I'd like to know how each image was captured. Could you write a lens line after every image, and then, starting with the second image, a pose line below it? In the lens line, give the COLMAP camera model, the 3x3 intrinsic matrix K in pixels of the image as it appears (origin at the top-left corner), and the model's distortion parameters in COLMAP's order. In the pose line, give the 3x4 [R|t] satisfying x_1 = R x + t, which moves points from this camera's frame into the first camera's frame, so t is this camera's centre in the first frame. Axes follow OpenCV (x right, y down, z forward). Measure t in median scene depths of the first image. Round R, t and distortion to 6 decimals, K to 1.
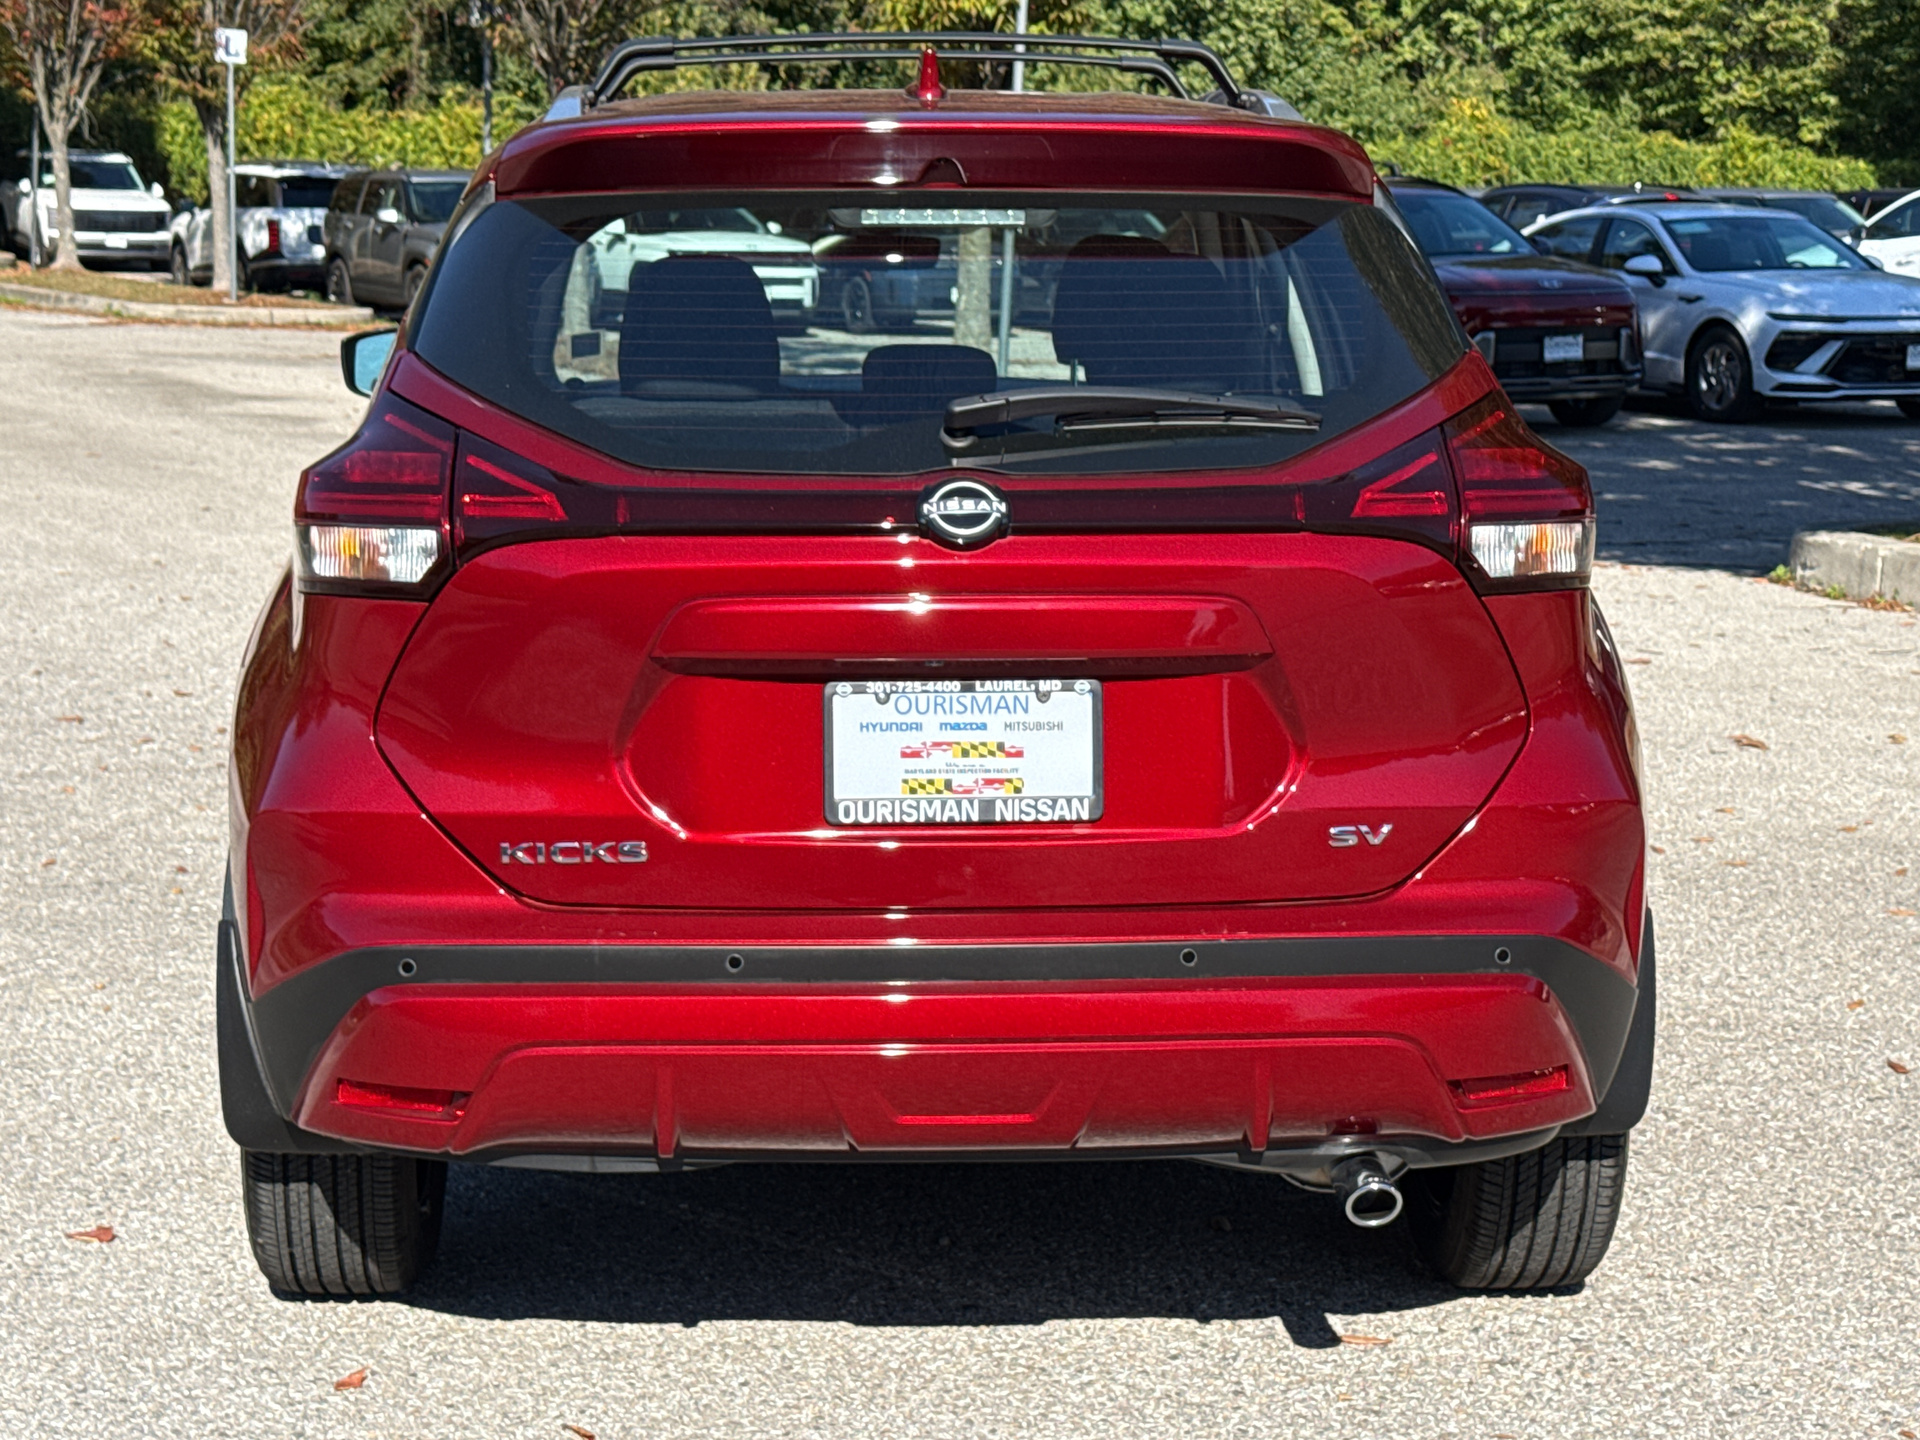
lens RADIAL K [[3559.8, 0, 960.0], [0, 3559.8, 720.0], [0, 0, 1]] dist [0.065032, 0.119151]
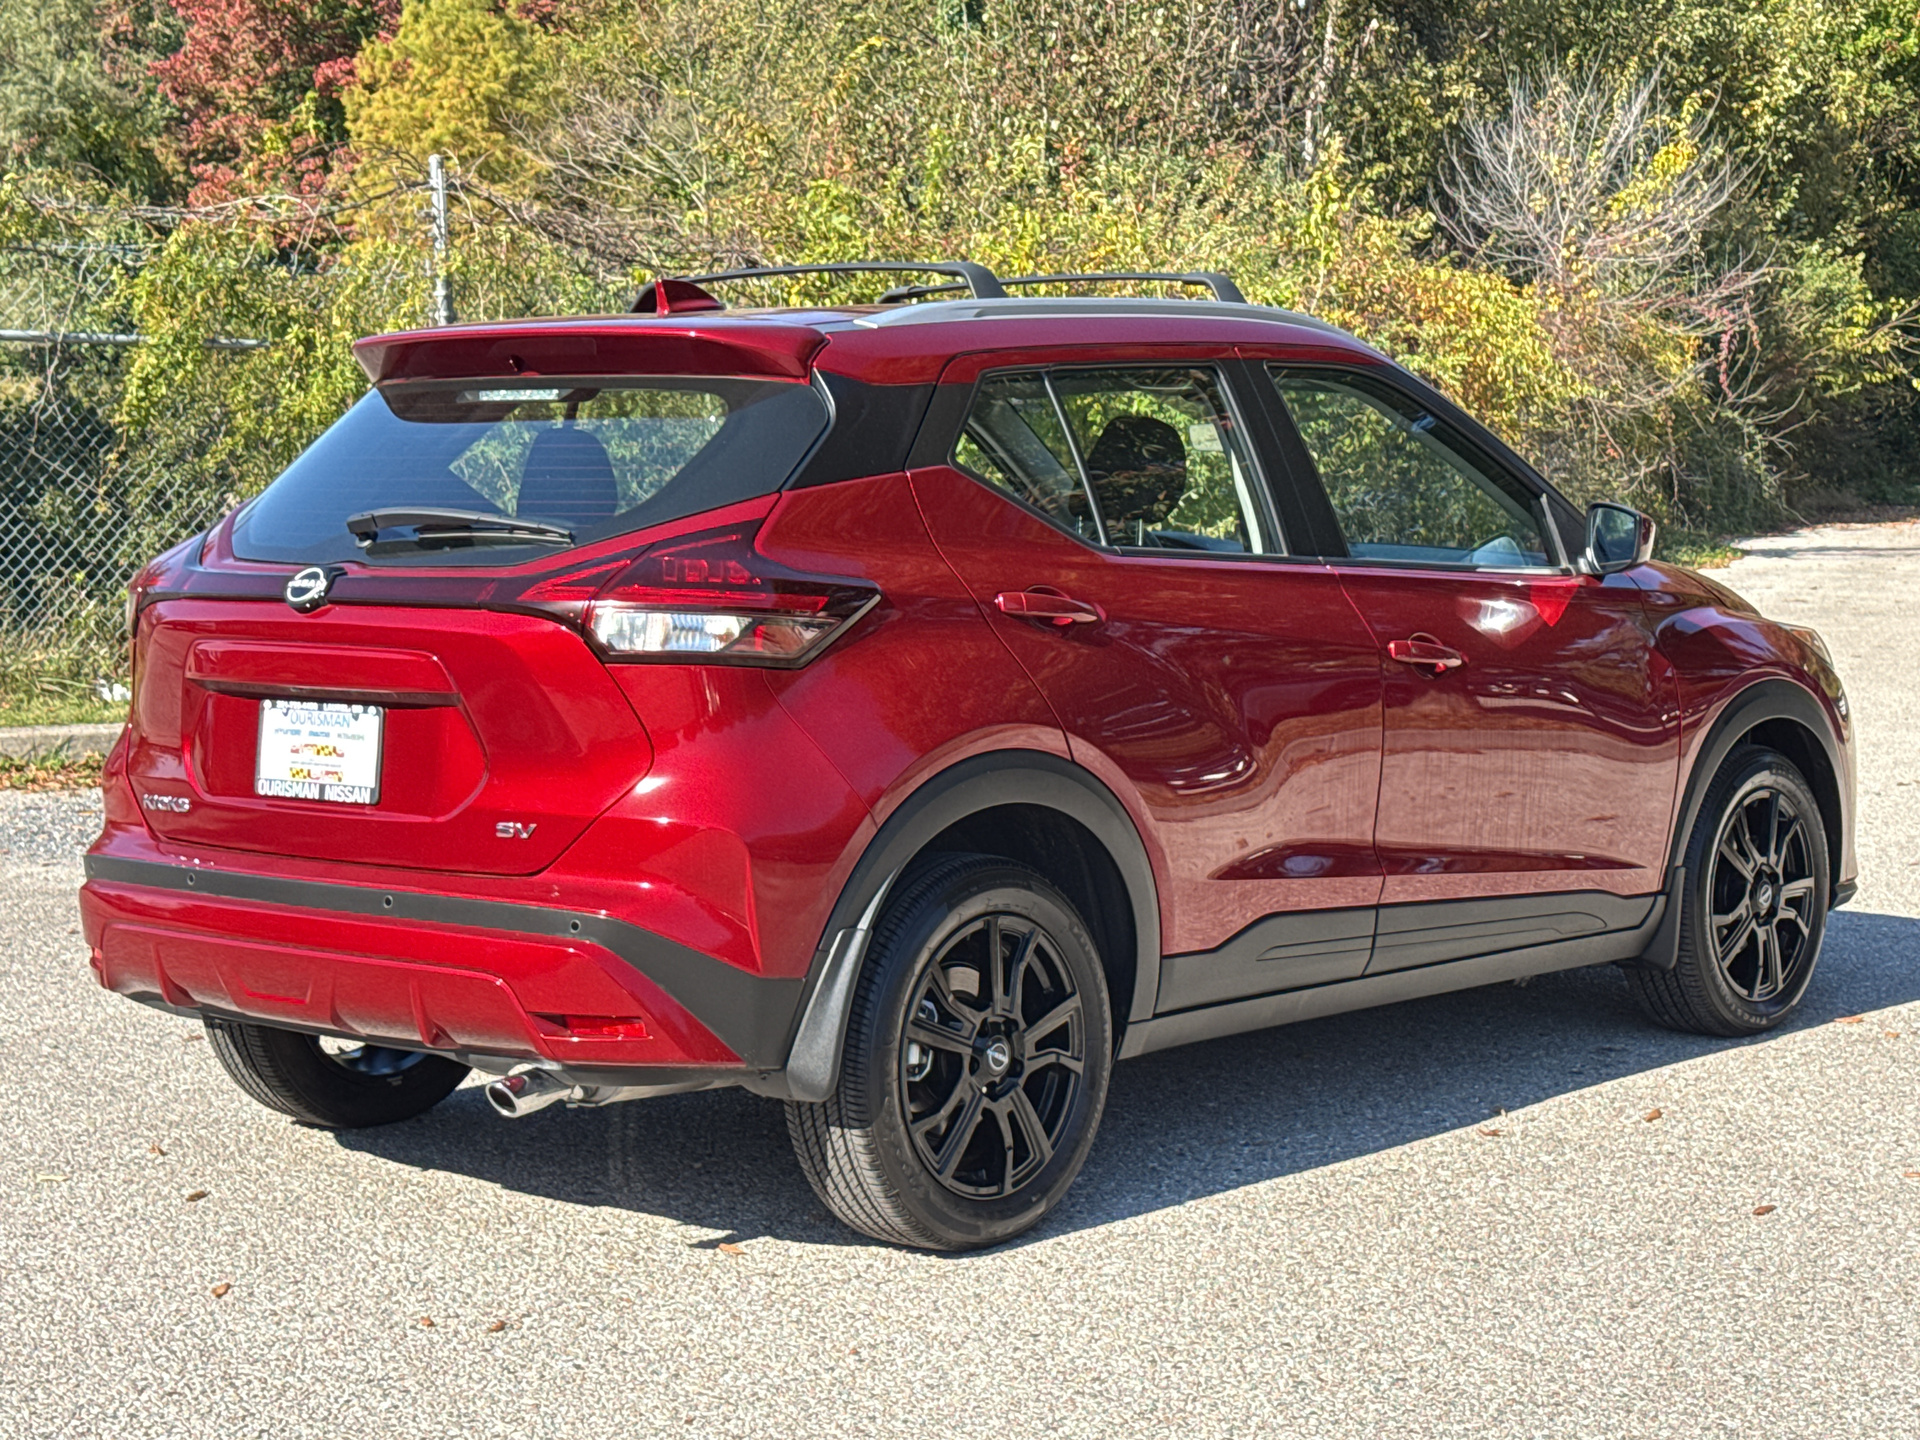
lens RADIAL K [[3559.8, 0, 960.0], [0, 3559.8, 720.0], [0, 0, 1]] dist [0.065032, 0.119151]
pose [[0.720838, 0.047814, -0.691452, 1.209832], [-0.096119, 0.994874, -0.031408, 0.016744], [0.686406, 0.089102, 0.721739, 0.115574]]
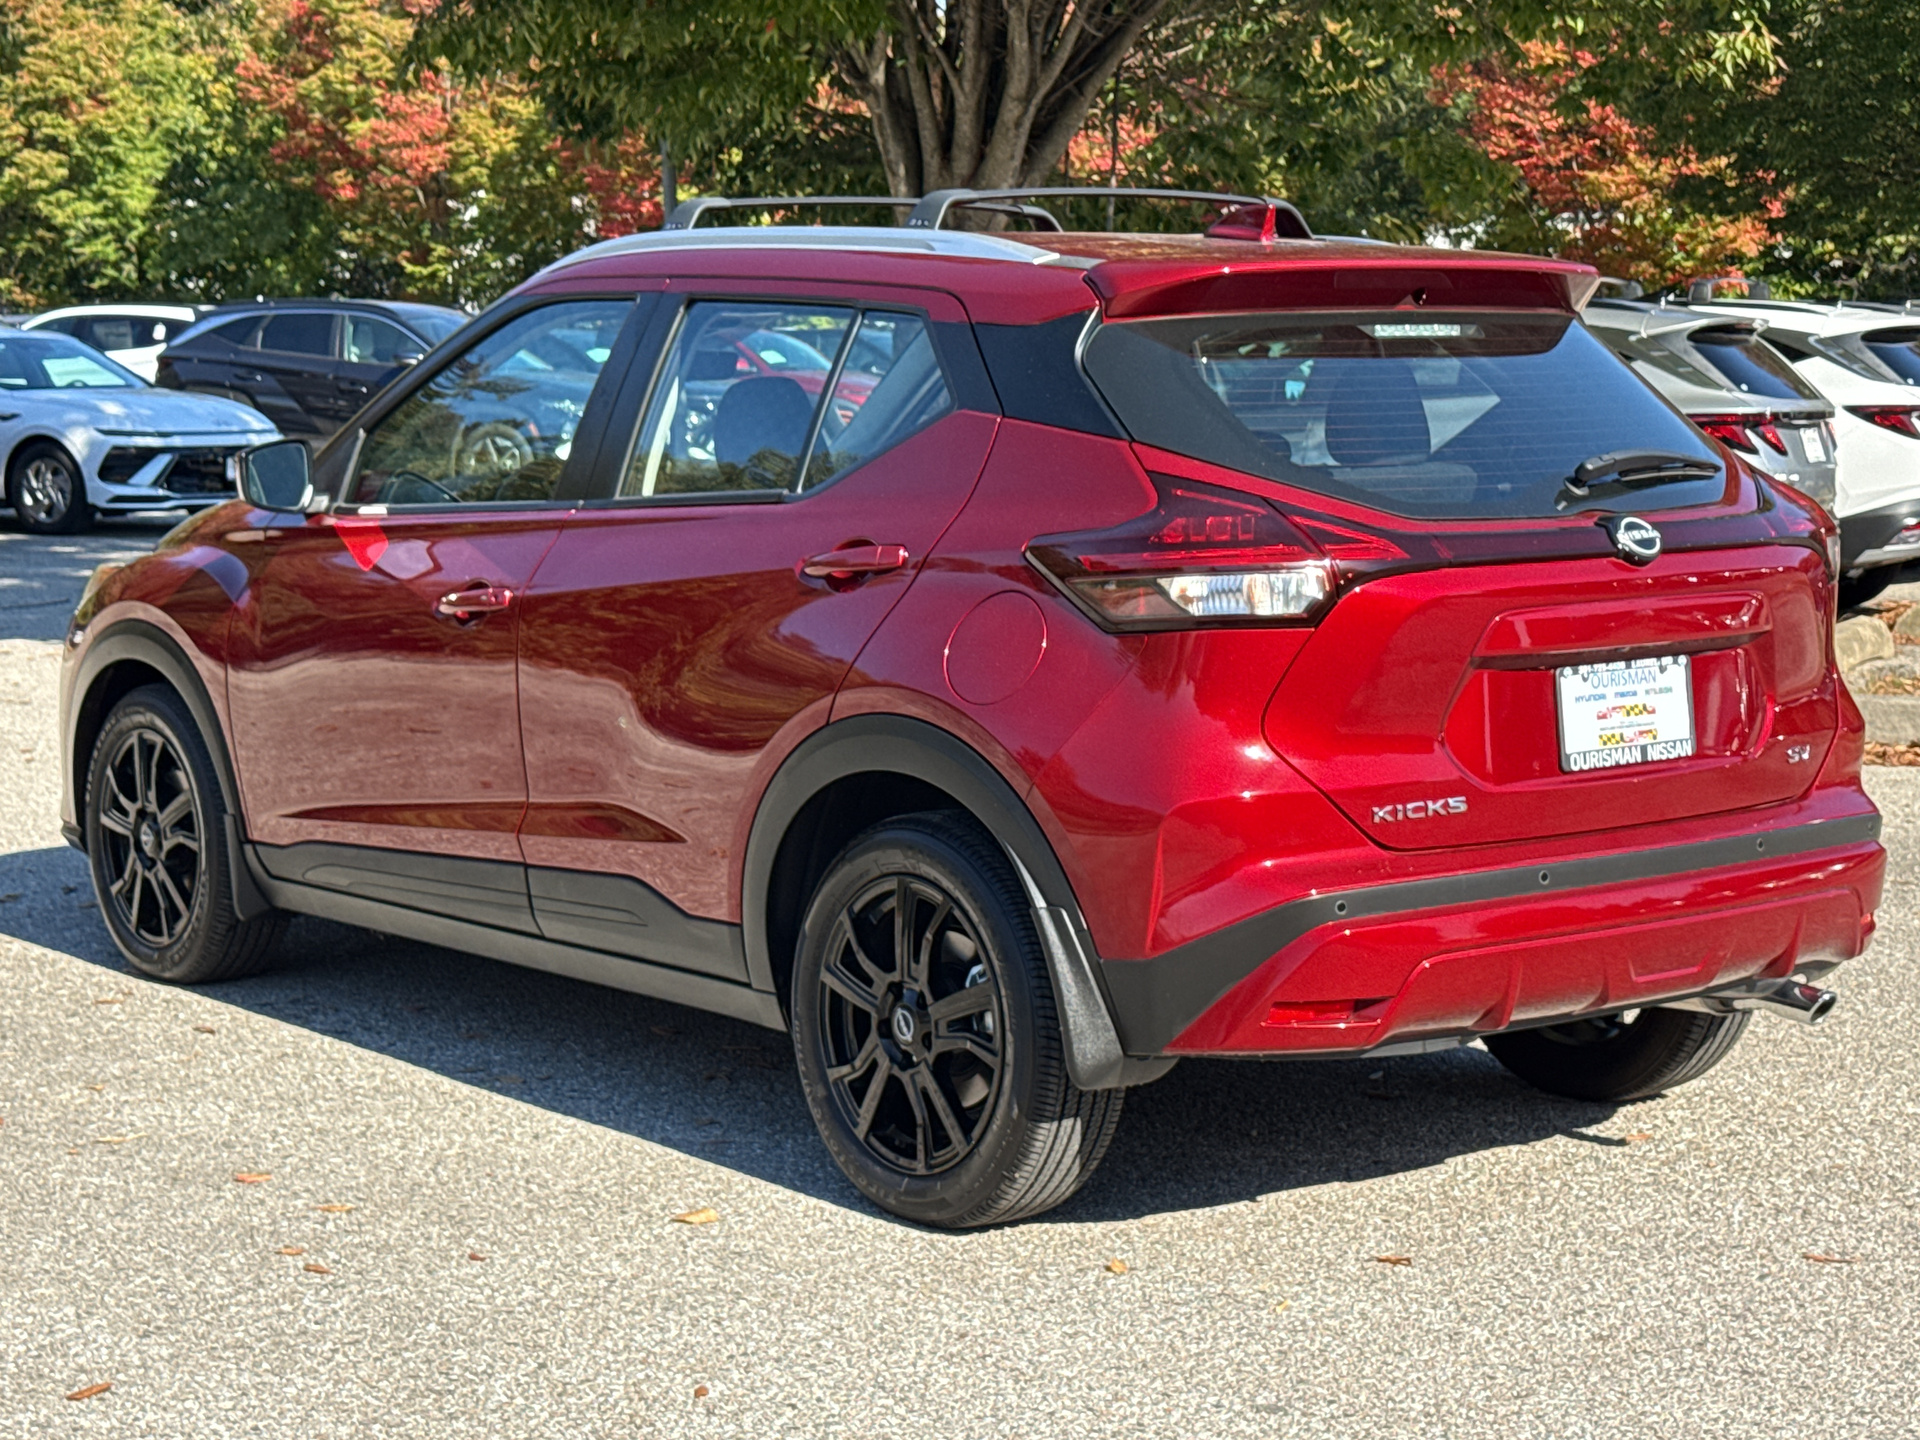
lens RADIAL K [[3559.8, 0, 960.0], [0, 3559.8, 720.0], [0, 0, 1]] dist [0.065032, 0.119151]
pose [[0.812766, -0.070276, 0.578336, -1.011050], [0.089720, 0.995954, -0.005065, -0.004451], [-0.575640, 0.056005, 0.815783, 0.016711]]
